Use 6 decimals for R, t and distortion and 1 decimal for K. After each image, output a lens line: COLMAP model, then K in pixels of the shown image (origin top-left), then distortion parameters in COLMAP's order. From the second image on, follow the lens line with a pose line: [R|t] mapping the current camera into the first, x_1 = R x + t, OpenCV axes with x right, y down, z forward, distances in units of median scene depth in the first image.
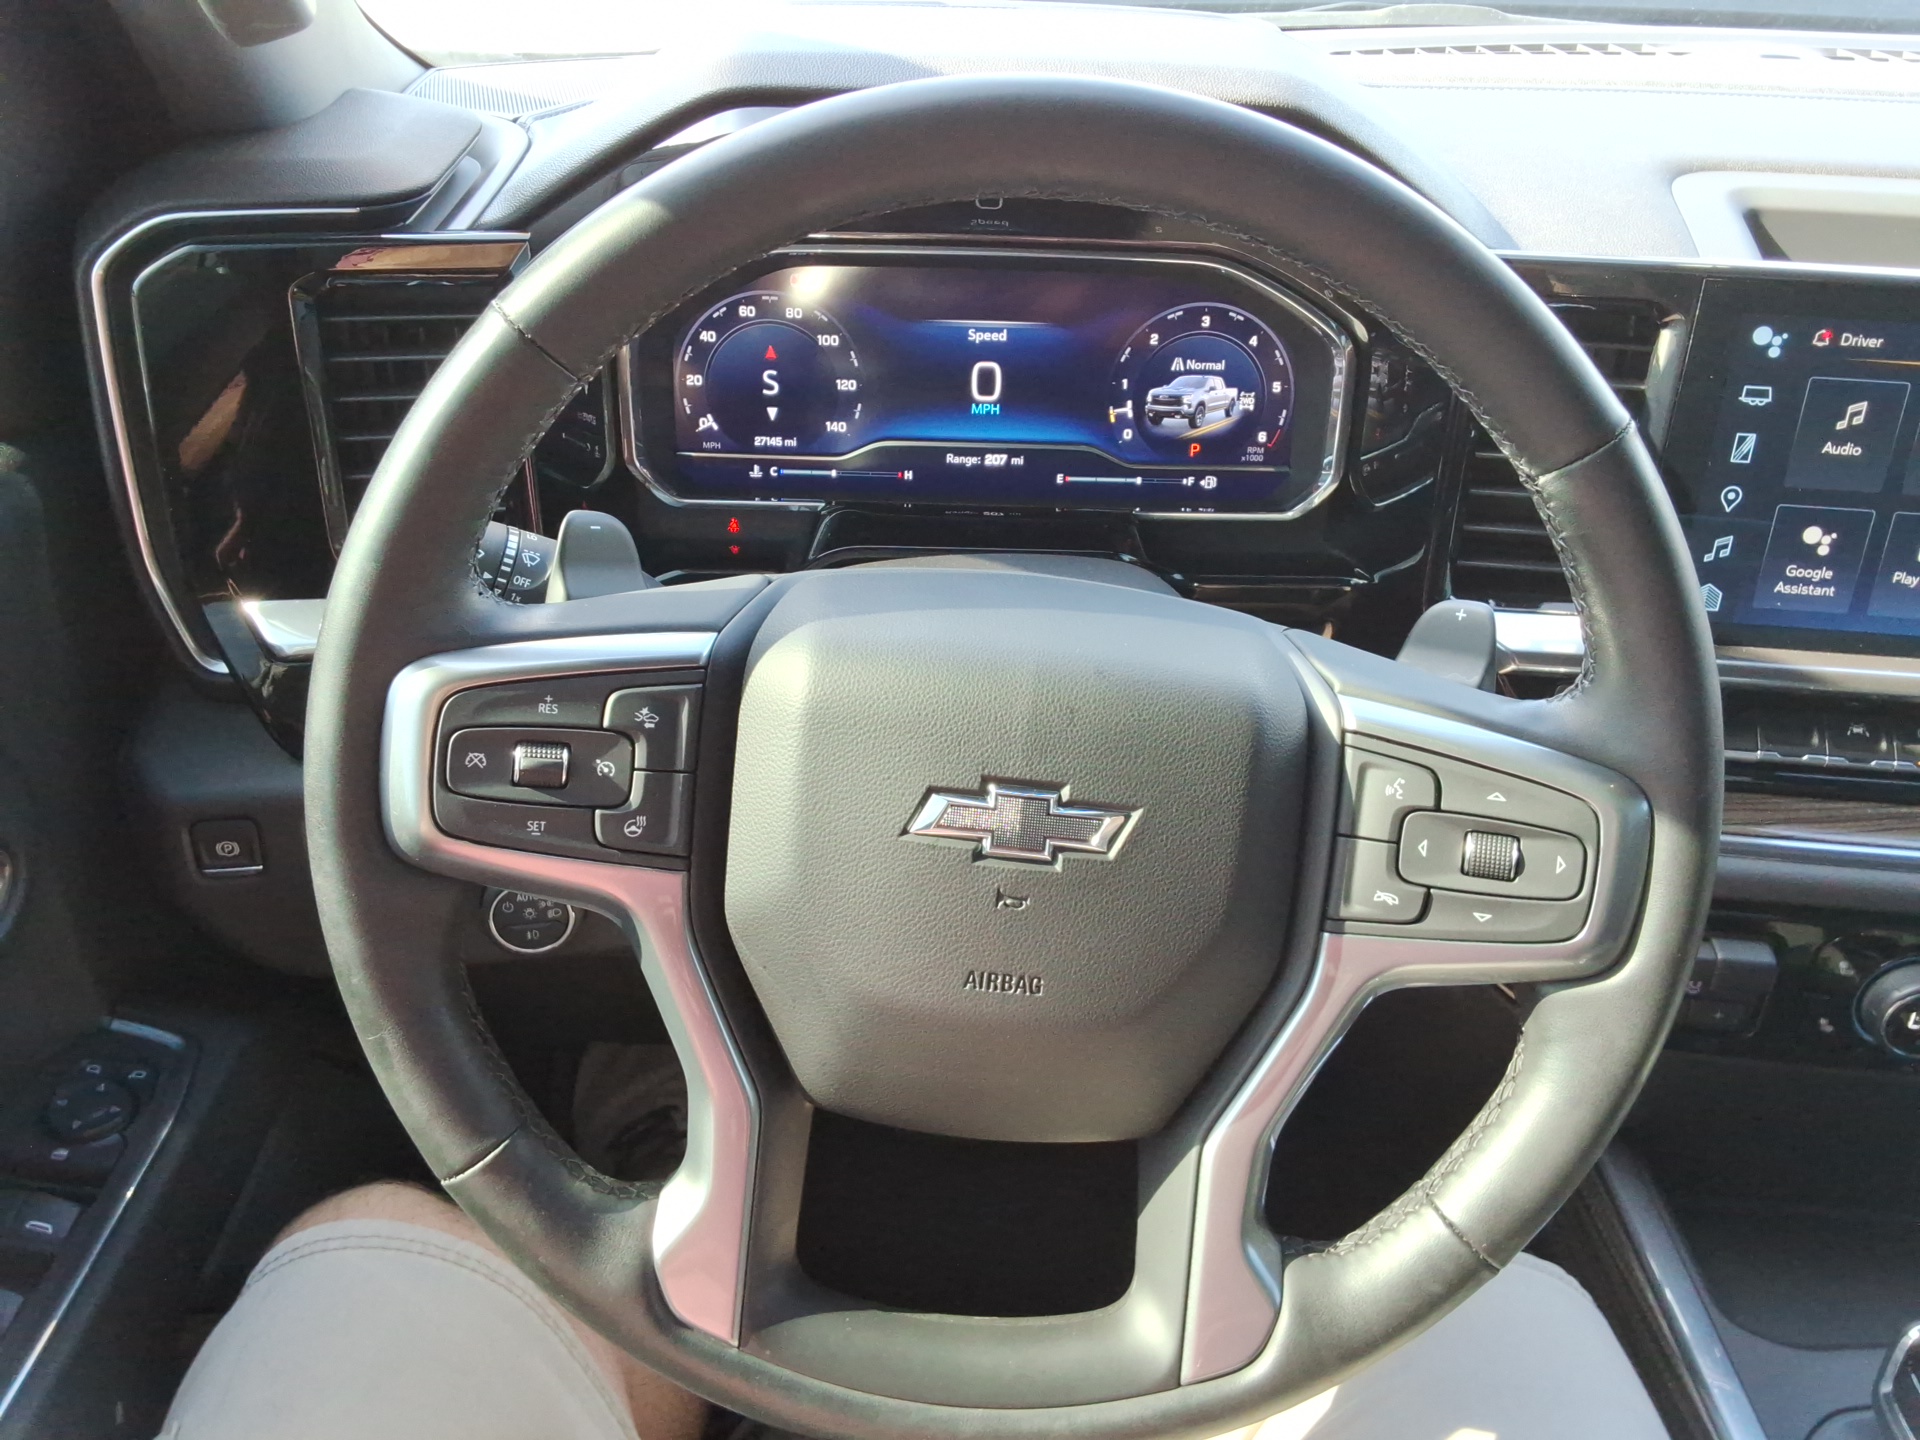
lens RADIAL K [[1536.8, 0, 980.7], [0, 1536.8, 706.9], [0, 0, 1]] dist [0.133186, -0.205981]
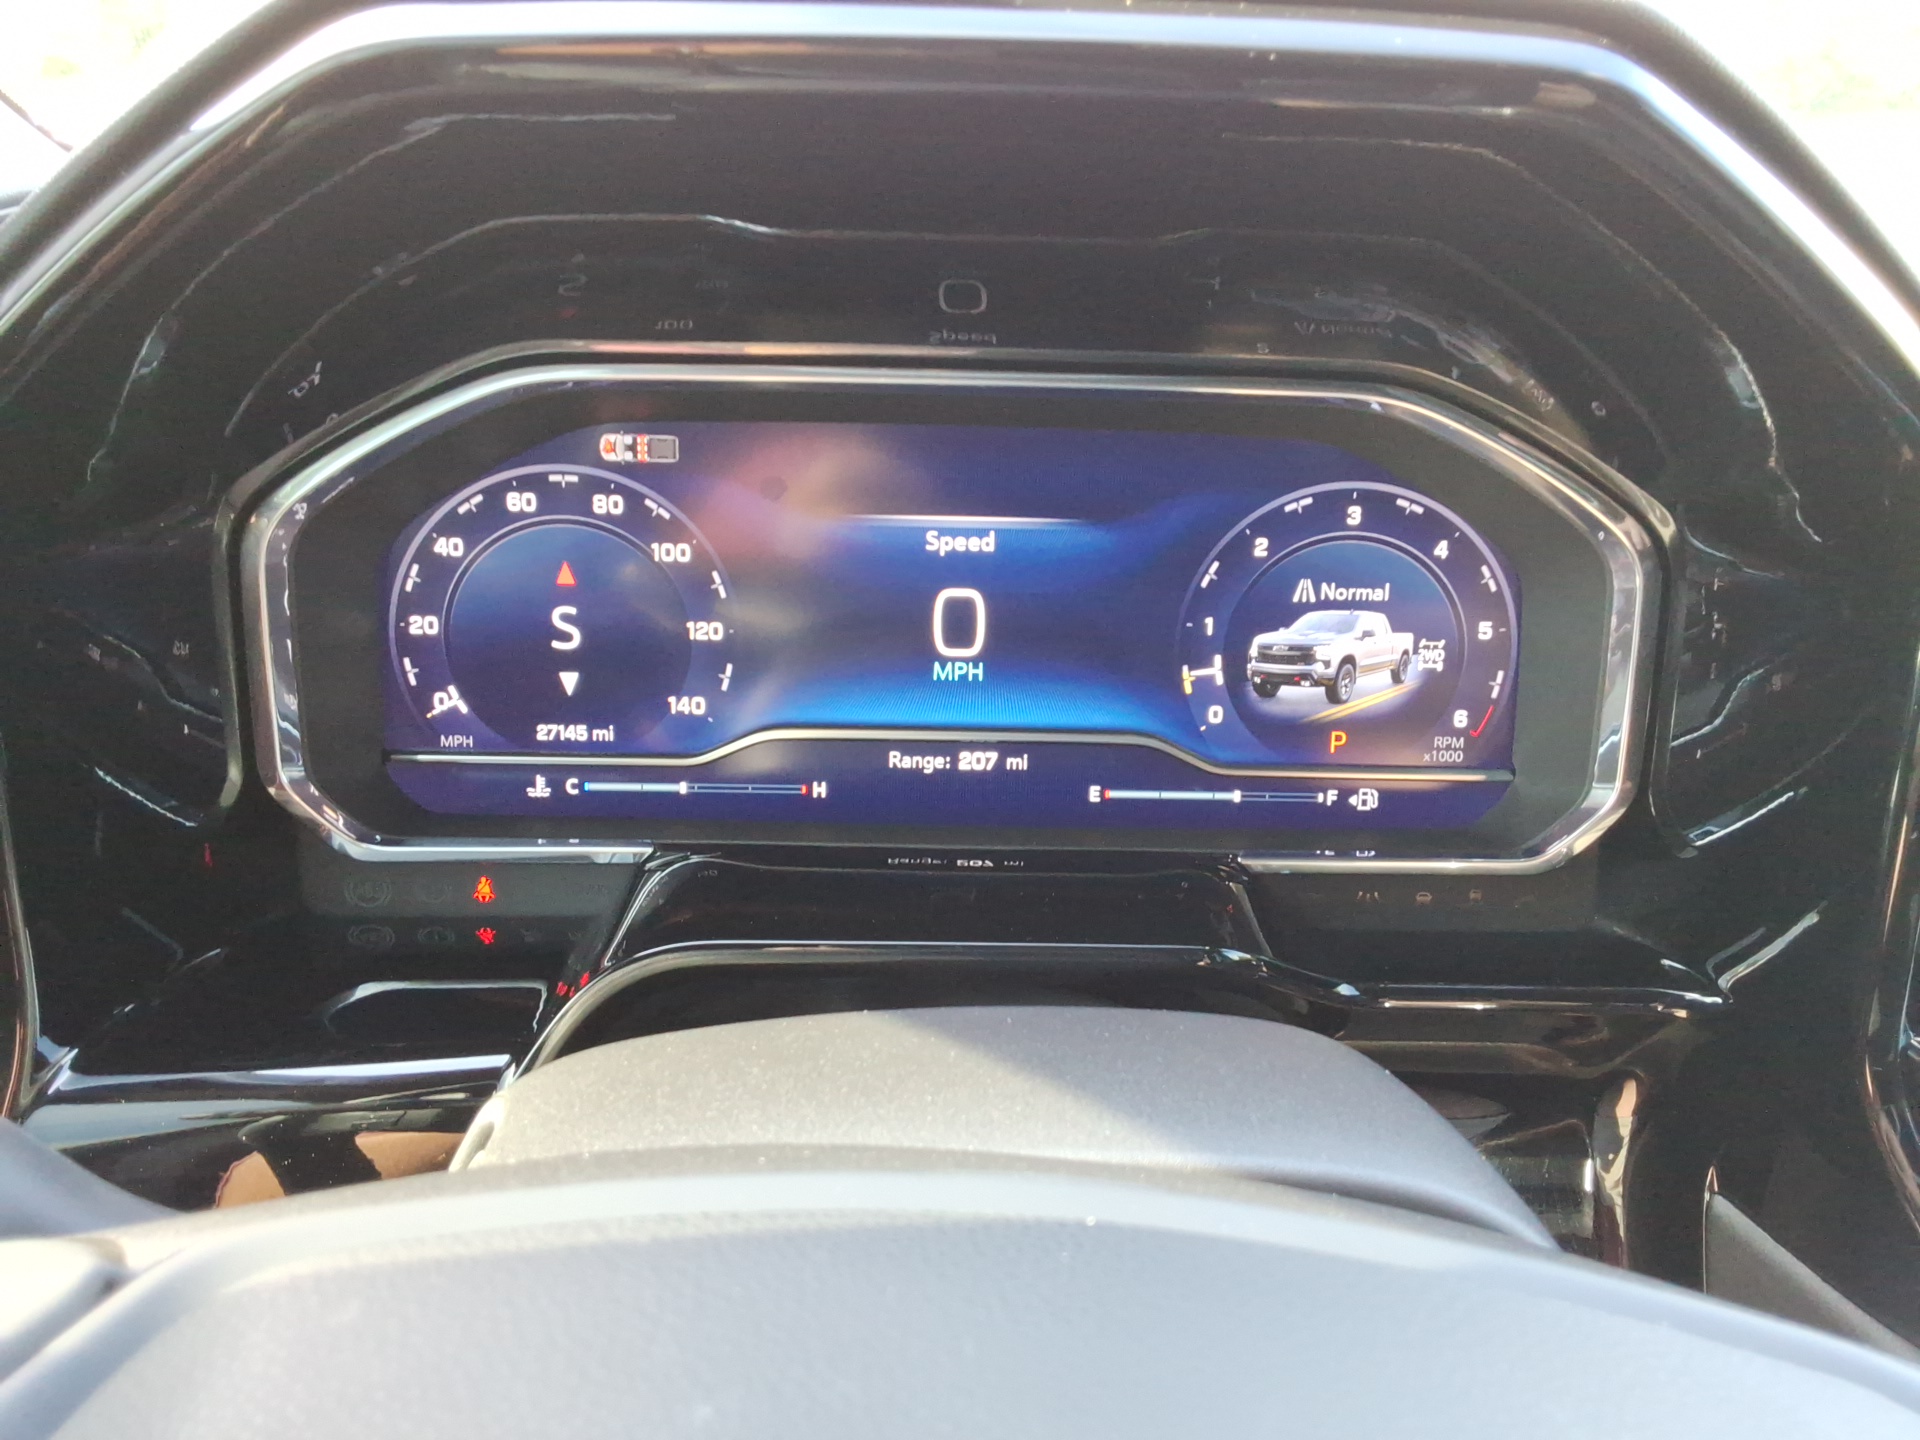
lens RADIAL K [[1536.8, 0, 980.7], [0, 1536.8, 706.9], [0, 0, 1]] dist [0.133186, -0.205981]
pose [[0.999974, -0.007016, 0.001472, 0.011168], [0.007164, 0.985891, -0.167235, -0.095787], [-0.000278, 0.167241, 0.985916, 0.498587]]
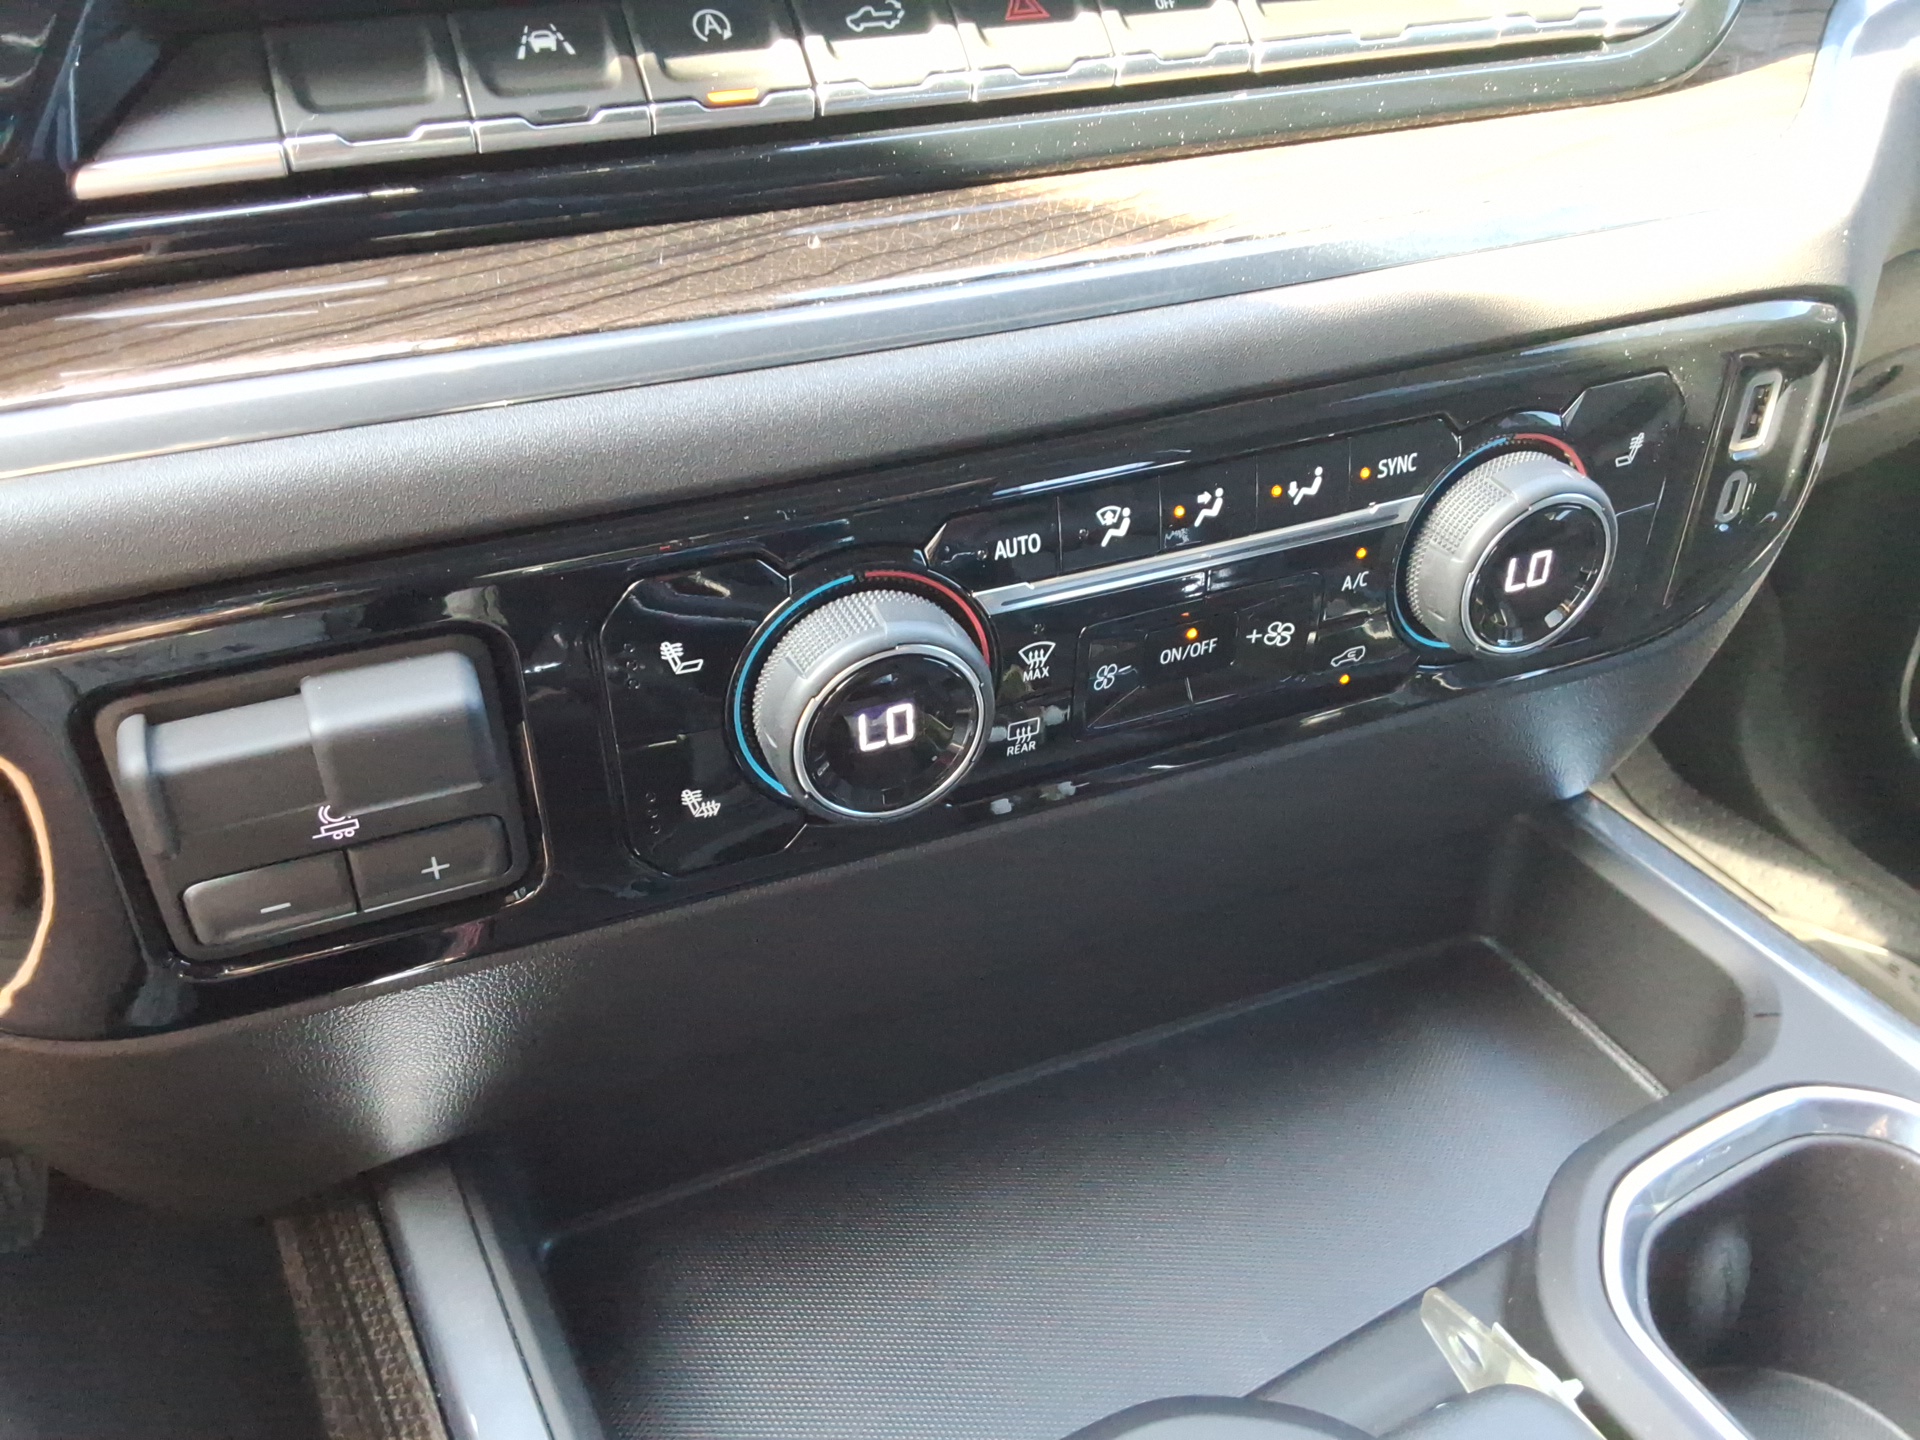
lens RADIAL K [[1556.7, 0, 960.0], [0, 1556.7, 720.0], [0, 0, 1]] dist [0.113418, -0.195520]
pose [[0.877570, -0.300309, 0.373746, 0.455866], [0.250530, 0.951868, 0.176581, 0.127512], [-0.408786, -0.061328, 0.910567, 0.603474]]
